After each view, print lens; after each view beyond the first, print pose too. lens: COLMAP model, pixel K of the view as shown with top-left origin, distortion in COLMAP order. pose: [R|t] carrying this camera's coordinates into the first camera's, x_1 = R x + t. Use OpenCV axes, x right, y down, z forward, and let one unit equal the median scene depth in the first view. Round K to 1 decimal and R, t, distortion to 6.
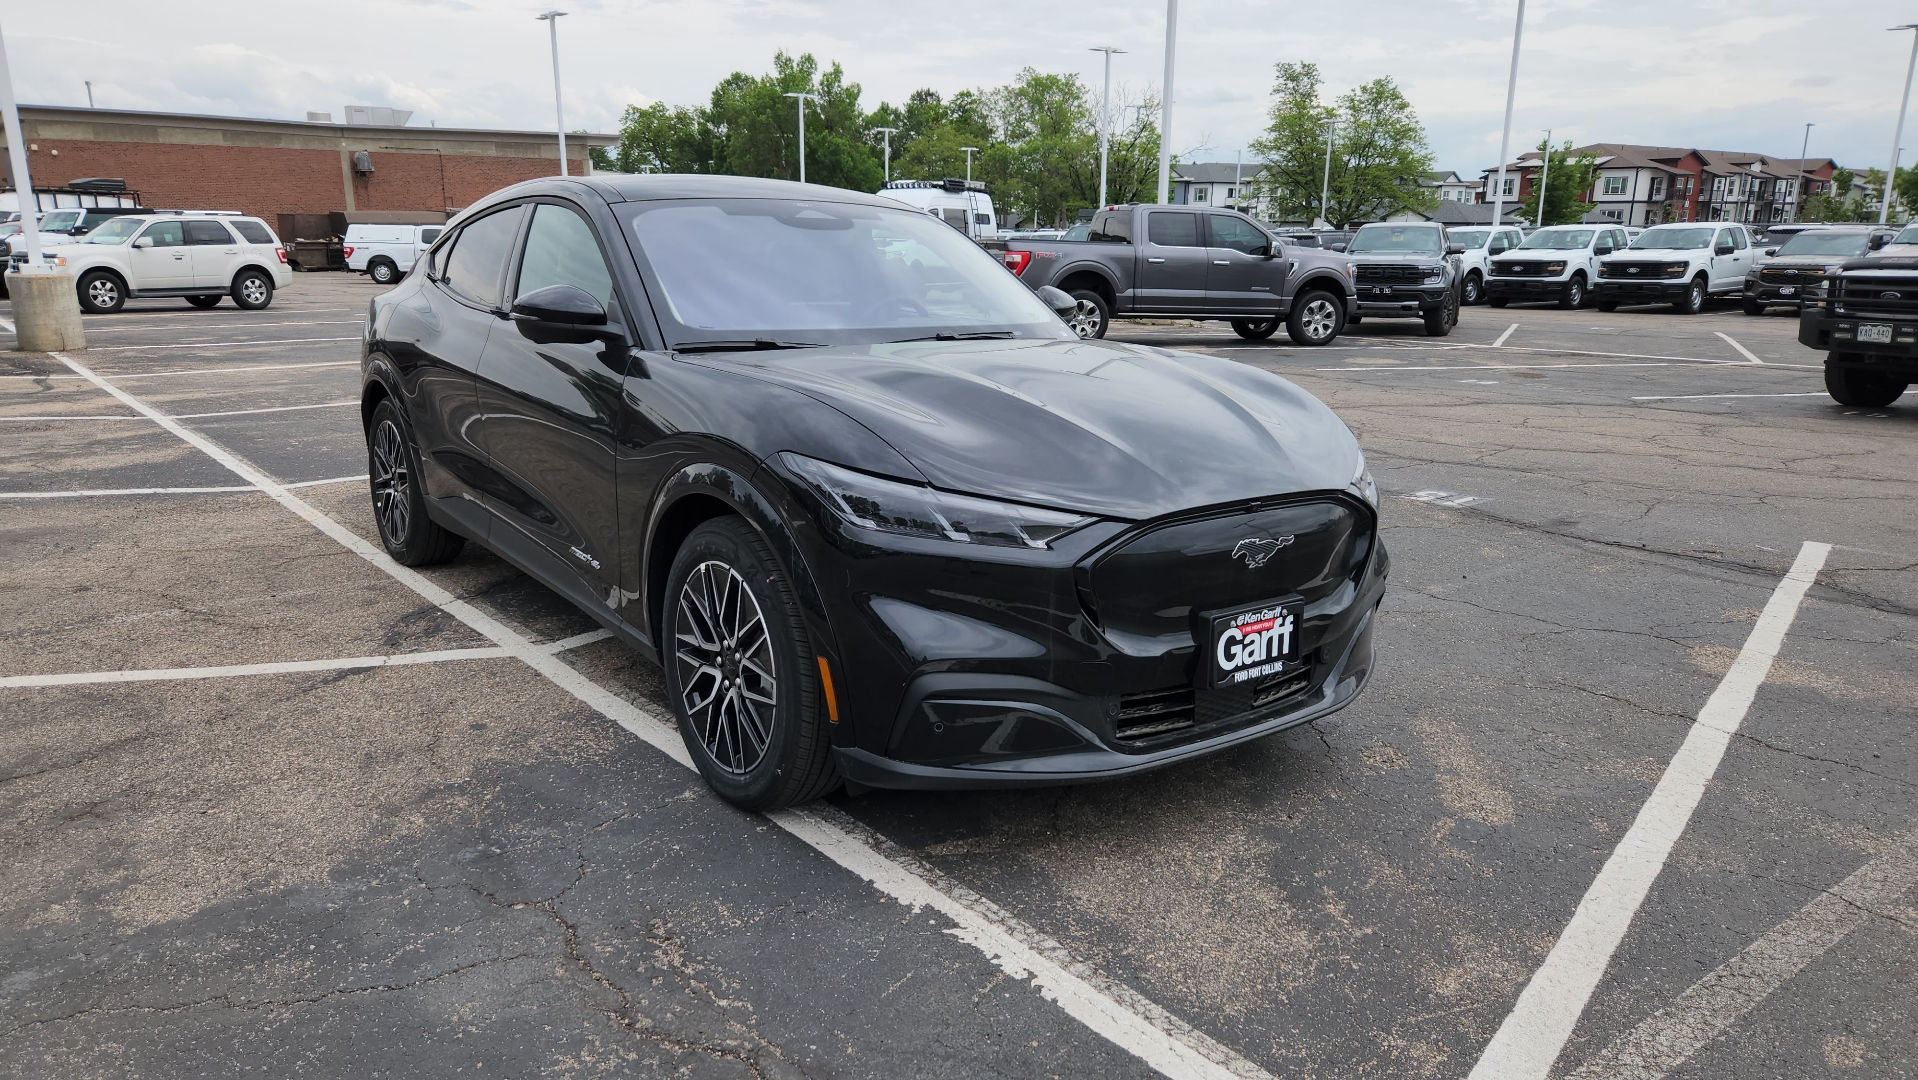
lens RADIAL K [[1284.1, 0, 926.4], [0, 1284.1, 543.0], [0, 0, 1]] dist [0.062488, -0.047395]
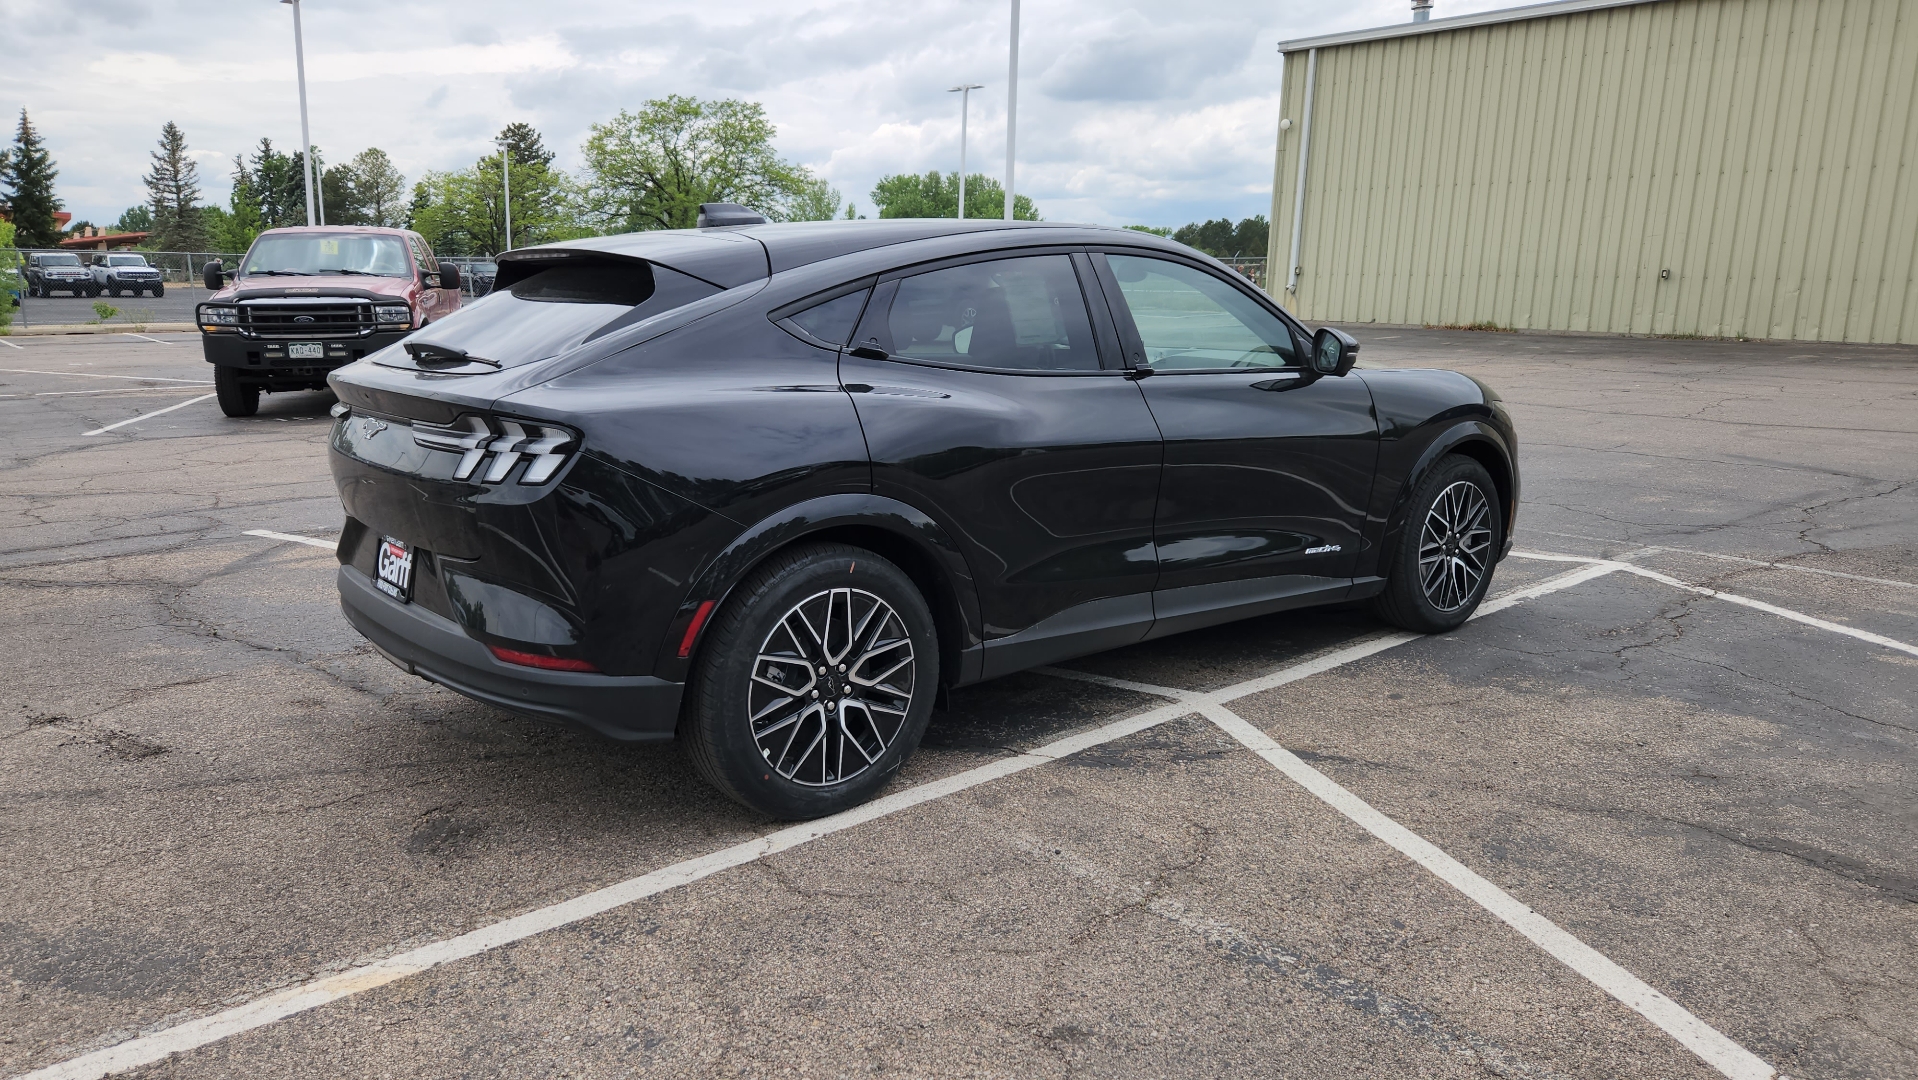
lens RADIAL K [[1284.3, 0, 935.5], [0, 1284.3, 521.4], [0, 0, 1]] dist [0.071804, -0.055845]
pose [[-0.039904, -0.191094, 0.980760, -0.974249], [0.222427, 0.955215, 0.195166, -0.224935], [-0.974132, 0.225935, 0.004387, 0.909118]]
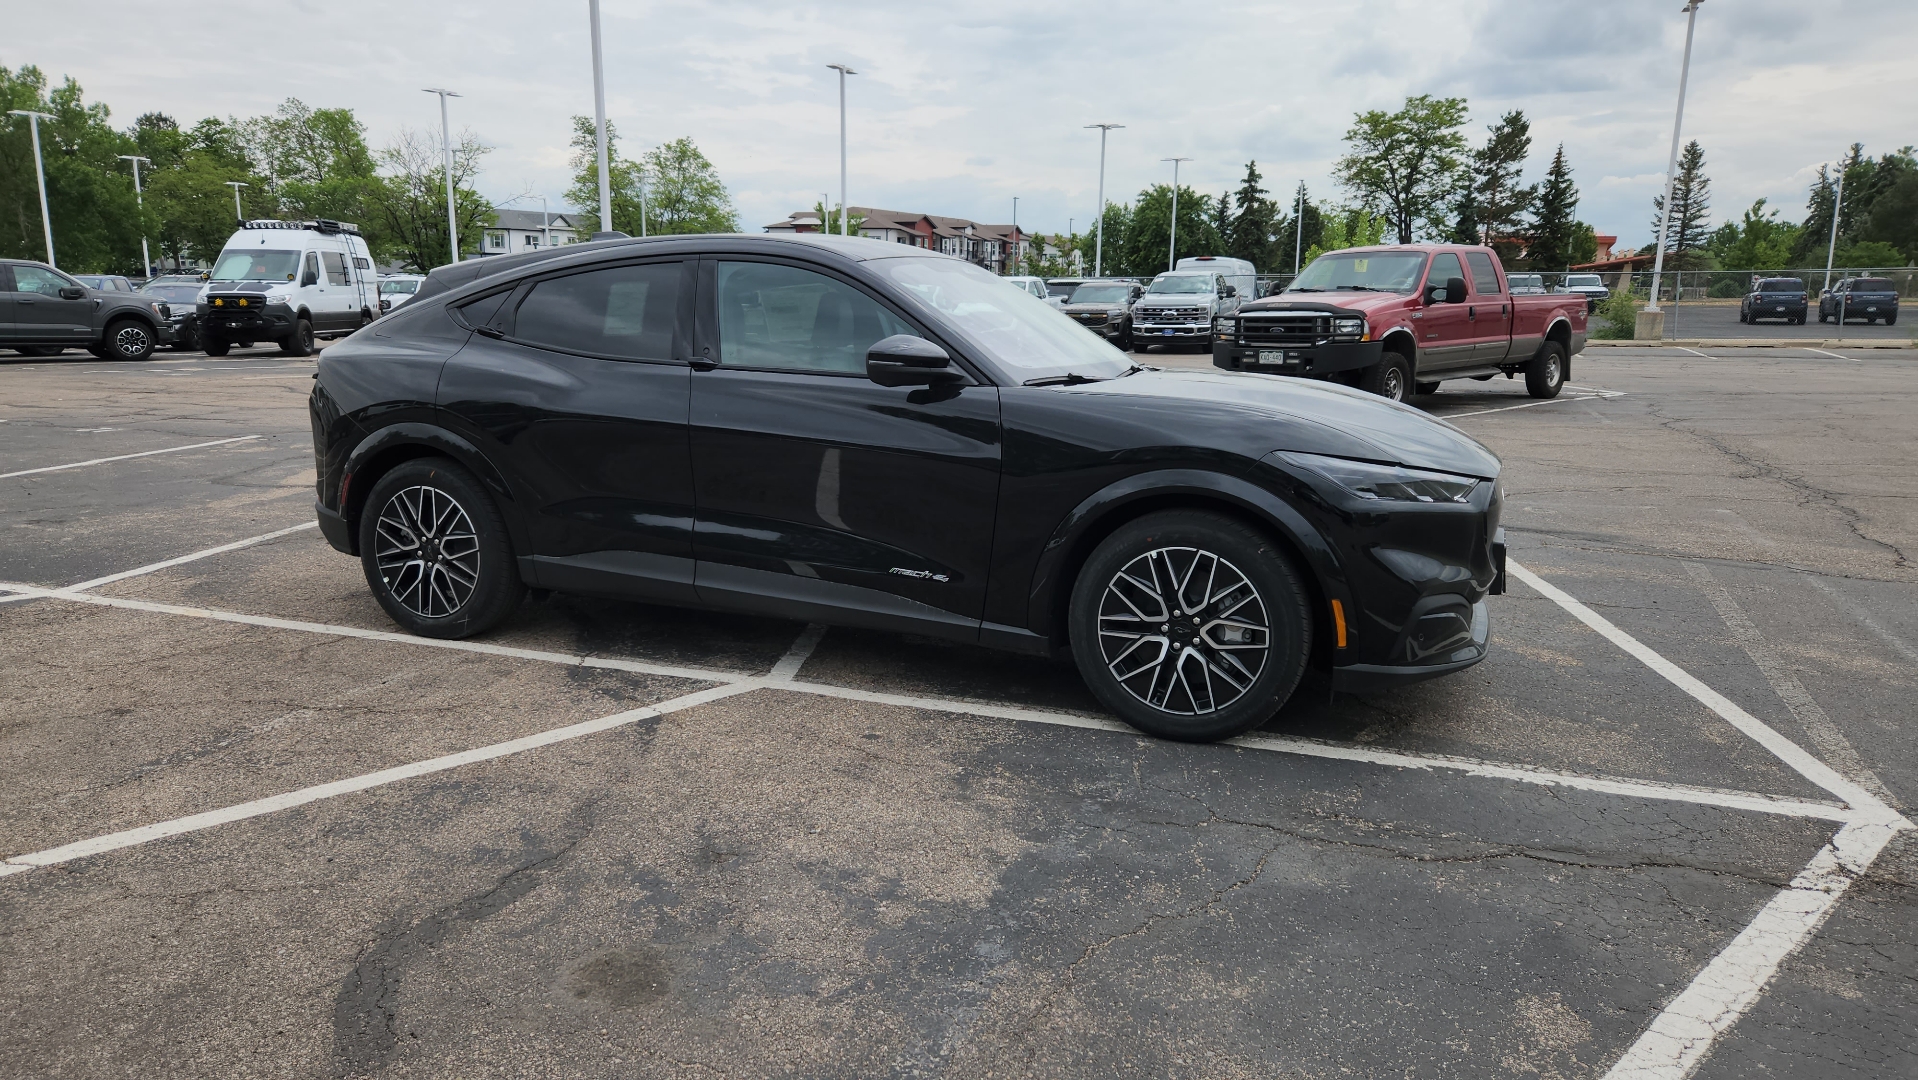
lens RADIAL K [[1284.3, 0, 924.0], [0, 1284.3, 542.7], [0, 0, 1]] dist [0.071804, -0.055845]
pose [[0.863854, -0.100091, 0.493698, -0.548258], [0.117604, 0.993051, -0.004449, -0.007046], [-0.489822, 0.061904, 0.869622, 0.016696]]
